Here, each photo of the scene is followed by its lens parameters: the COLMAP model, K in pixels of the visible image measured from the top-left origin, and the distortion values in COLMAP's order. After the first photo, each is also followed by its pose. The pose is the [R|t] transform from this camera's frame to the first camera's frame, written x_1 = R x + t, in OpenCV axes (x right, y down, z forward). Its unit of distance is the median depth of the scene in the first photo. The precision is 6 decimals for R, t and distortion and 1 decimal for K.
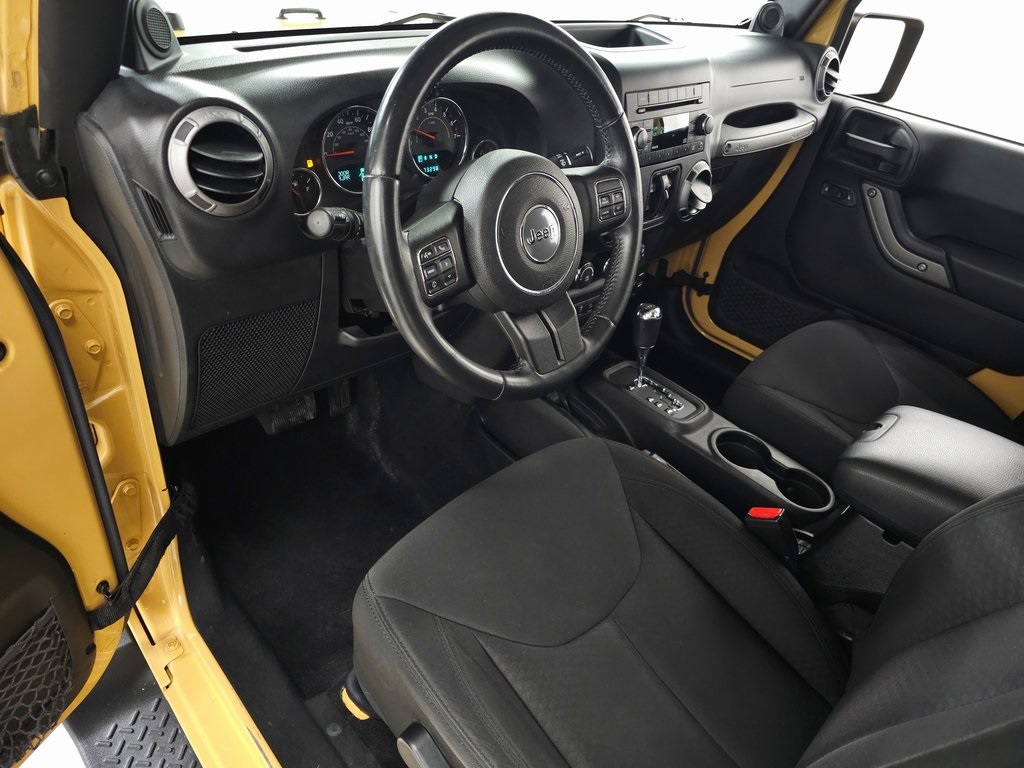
lens RADIAL K [[667.4, 0, 504.8], [0, 667.4, 381.4], [0, 0, 1]] dist [0.049976, -0.058358]
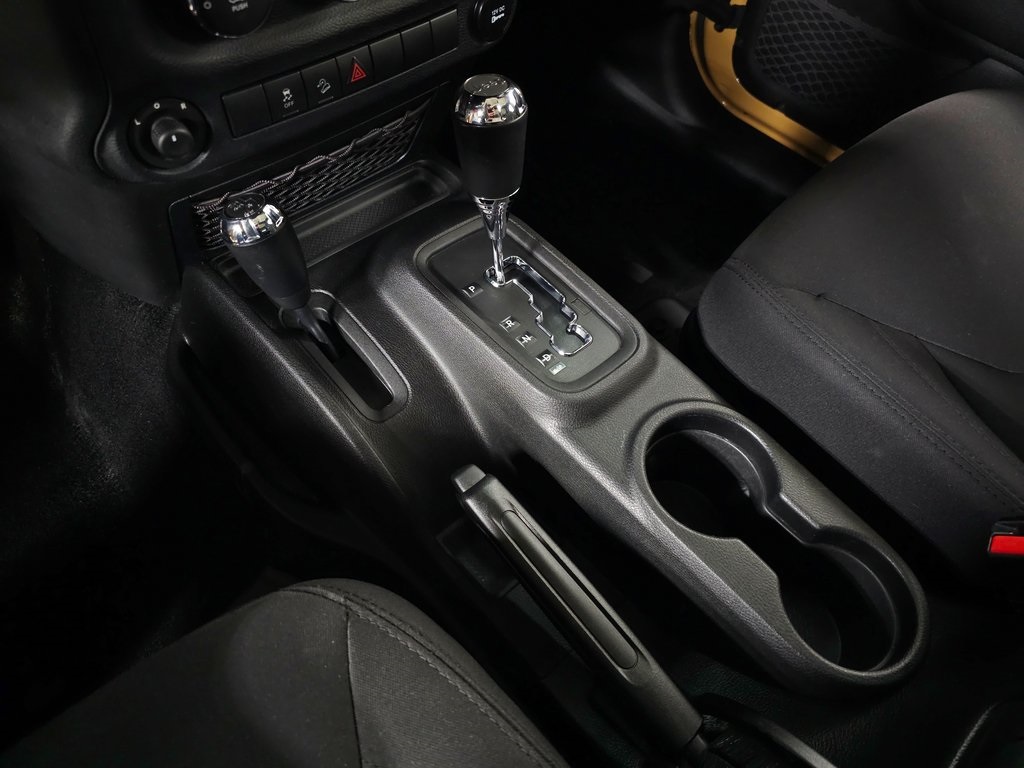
lens RADIAL K [[683.3, 0, 511.6], [0, 683.3, 381.1], [0, 0, 1]] dist [0.036548, -0.047024]
pose [[0.997969, -0.000072, -0.063698, 0.245450], [0.021829, 0.939832, 0.340938, -0.085225], [0.059841, -0.341636, 0.937925, 0.583920]]
